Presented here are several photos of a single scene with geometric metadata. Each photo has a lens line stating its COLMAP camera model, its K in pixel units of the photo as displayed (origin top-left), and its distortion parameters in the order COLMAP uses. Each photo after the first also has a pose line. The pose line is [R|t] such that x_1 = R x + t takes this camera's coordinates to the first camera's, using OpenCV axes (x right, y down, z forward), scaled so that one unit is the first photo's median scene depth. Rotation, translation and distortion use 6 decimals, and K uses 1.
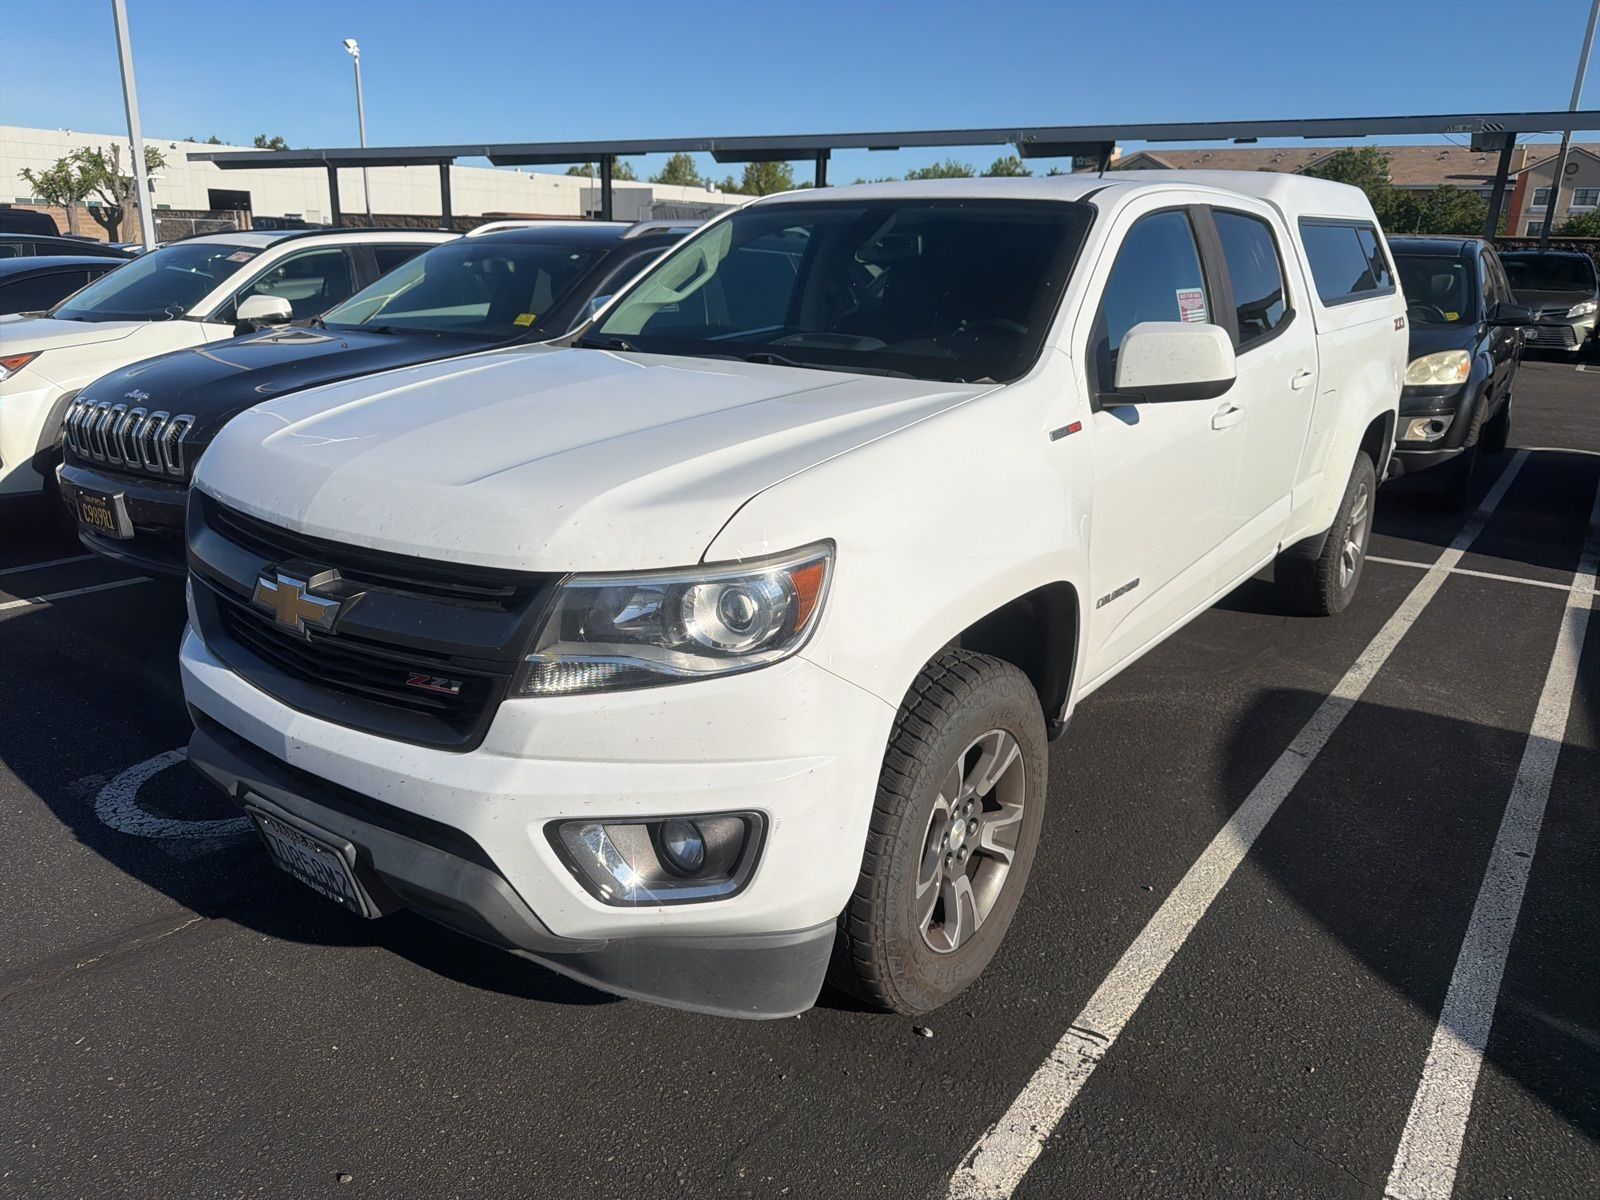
lens RADIAL K [[1137.9, 0, 792.3], [0, 1137.9, 589.7], [0, 0, 1]] dist [0.013447, -0.017232]
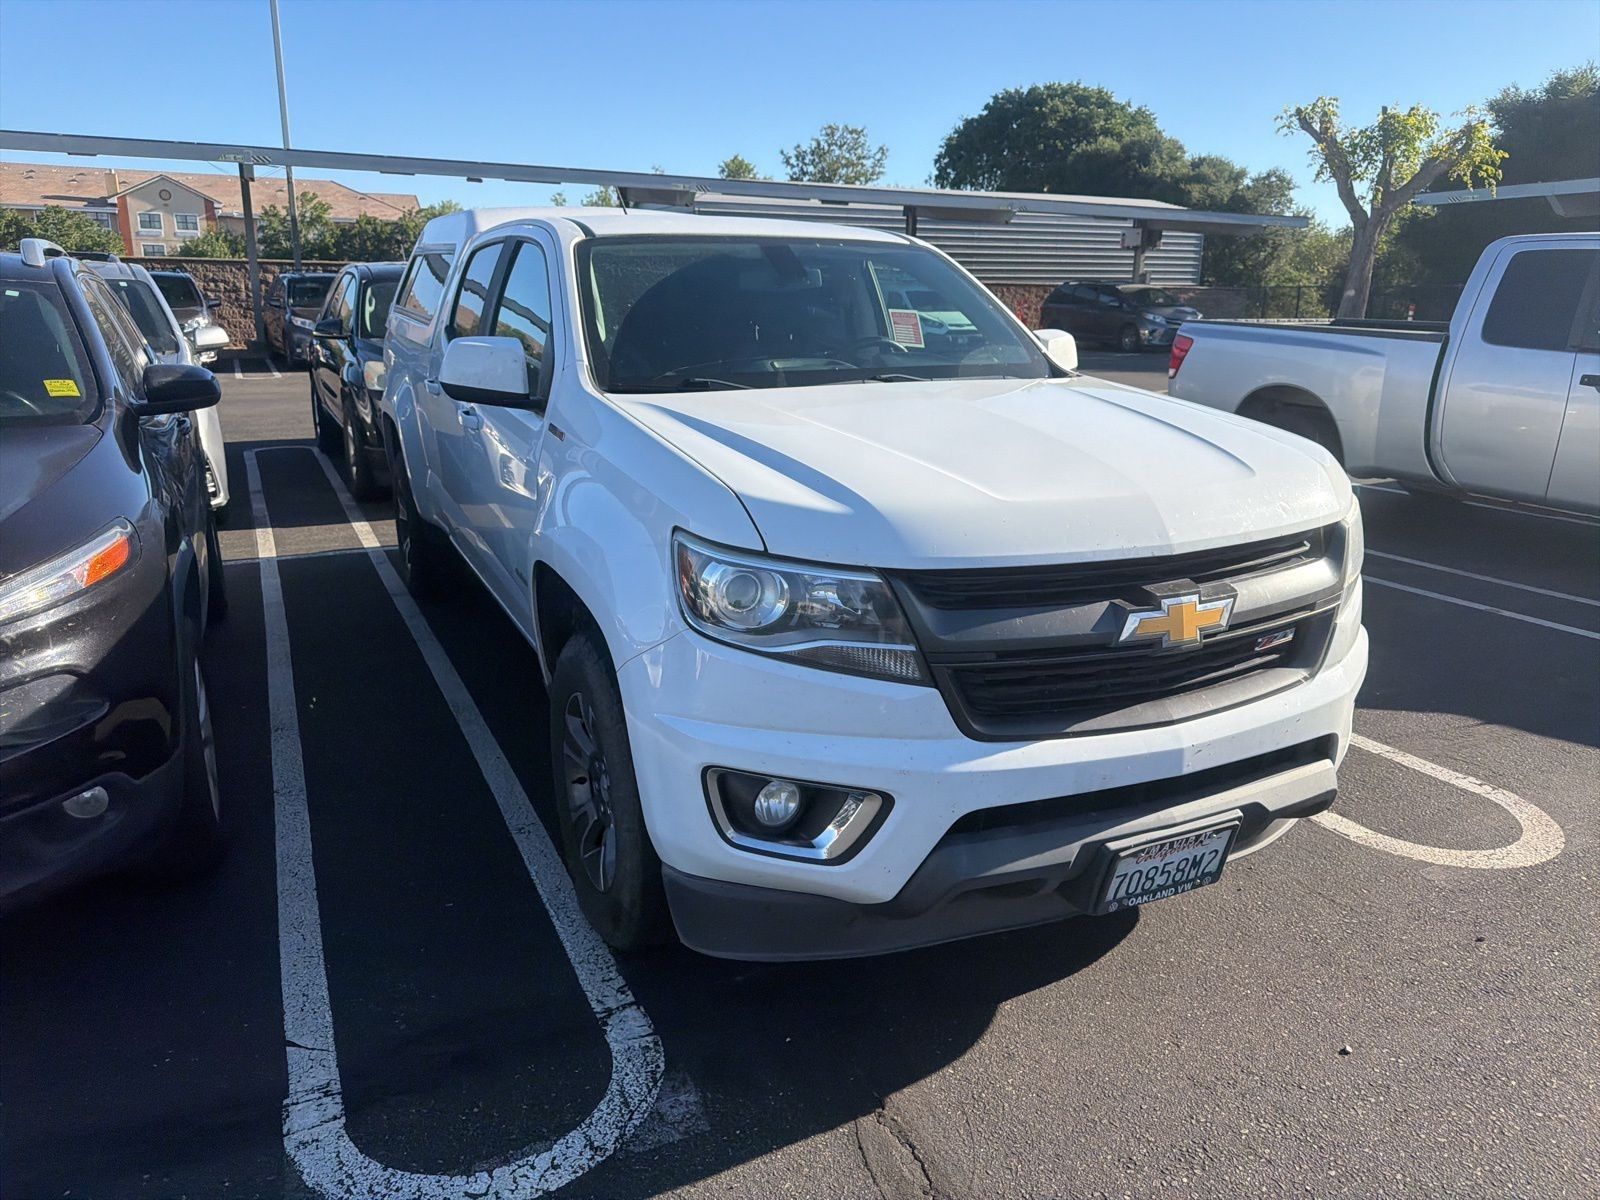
lens RADIAL K [[1143.2, 0, 800.0], [0, 1143.2, 600.0], [0, 0, 1]] dist [0.007646, -0.006427]
pose [[0.469656, -0.247599, 0.847419, -0.890749], [0.256413, 0.956747, 0.137434, -0.144204], [-0.844794, 0.152742, 0.512829, 0.449190]]
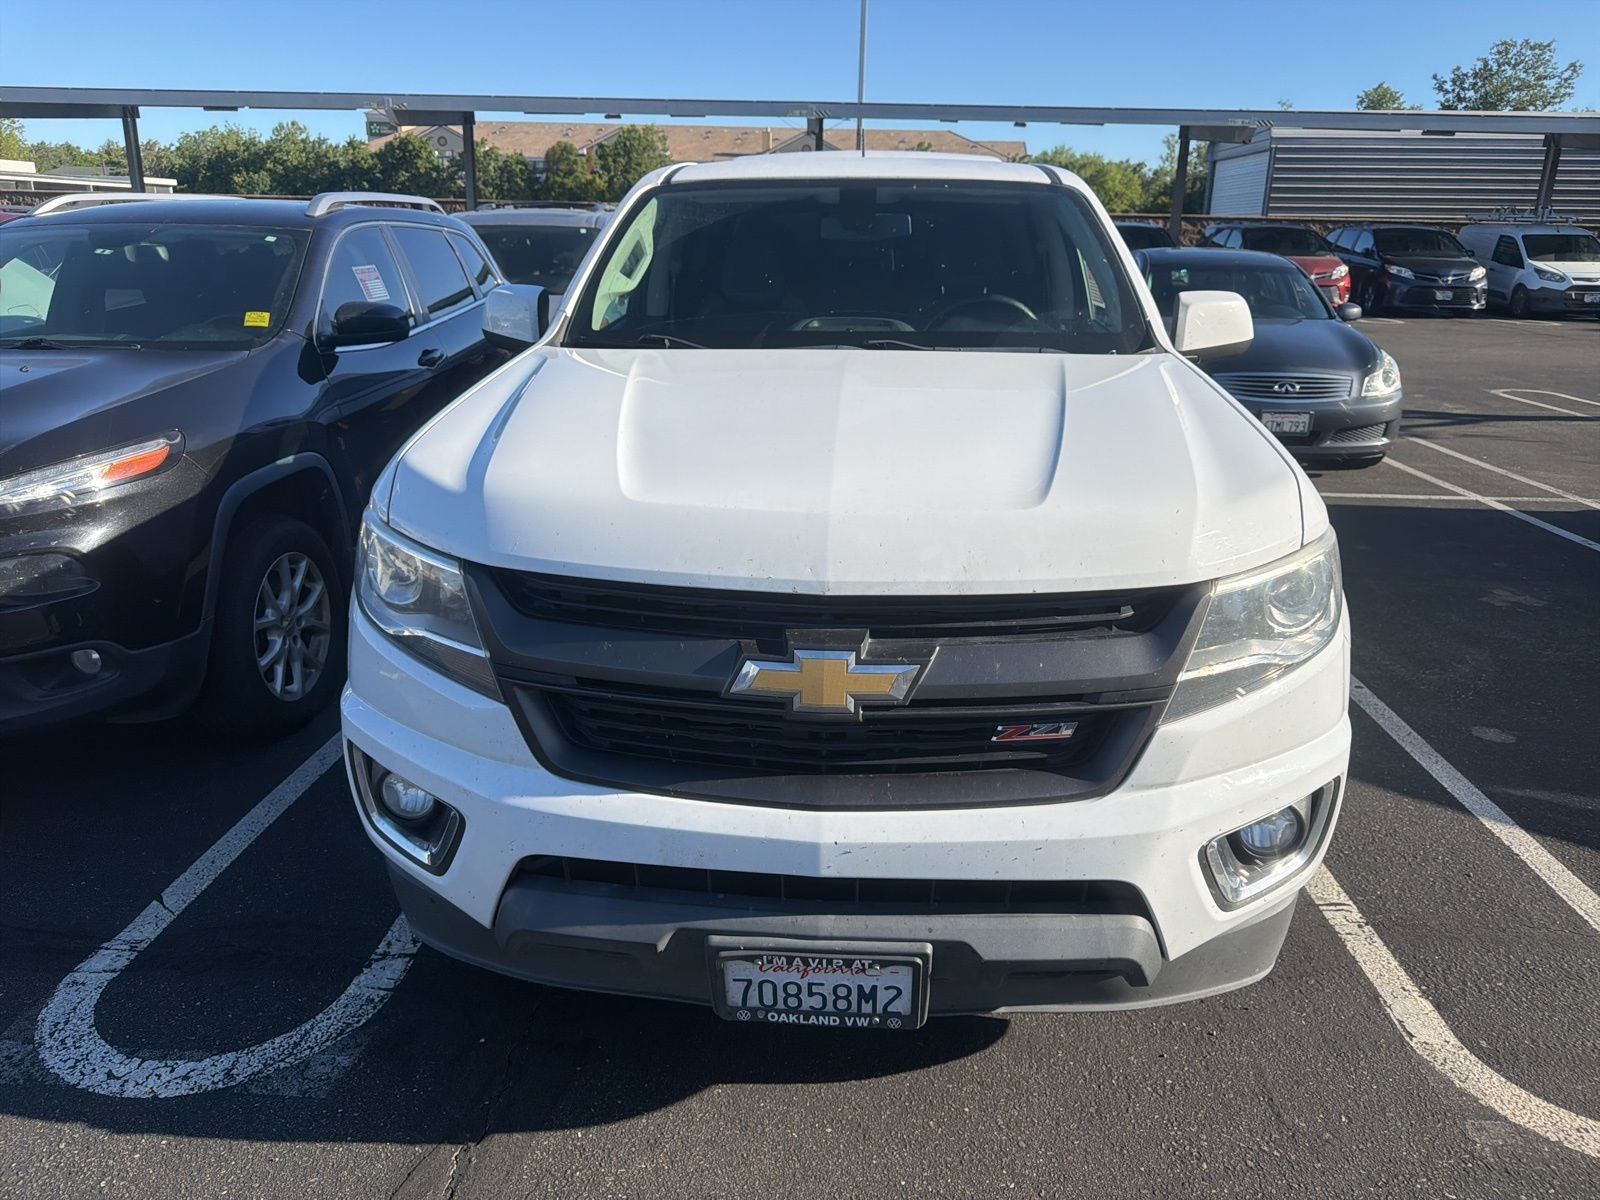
lens RADIAL K [[1137.9, 0, 792.3], [0, 1137.9, 589.7], [0, 0, 1]] dist [0.013447, -0.017232]
pose [[0.843002, -0.173145, 0.509282, -0.511436], [0.161464, 0.984570, 0.067466, -0.065736], [-0.513106, 0.025357, 0.857951, 0.192136]]
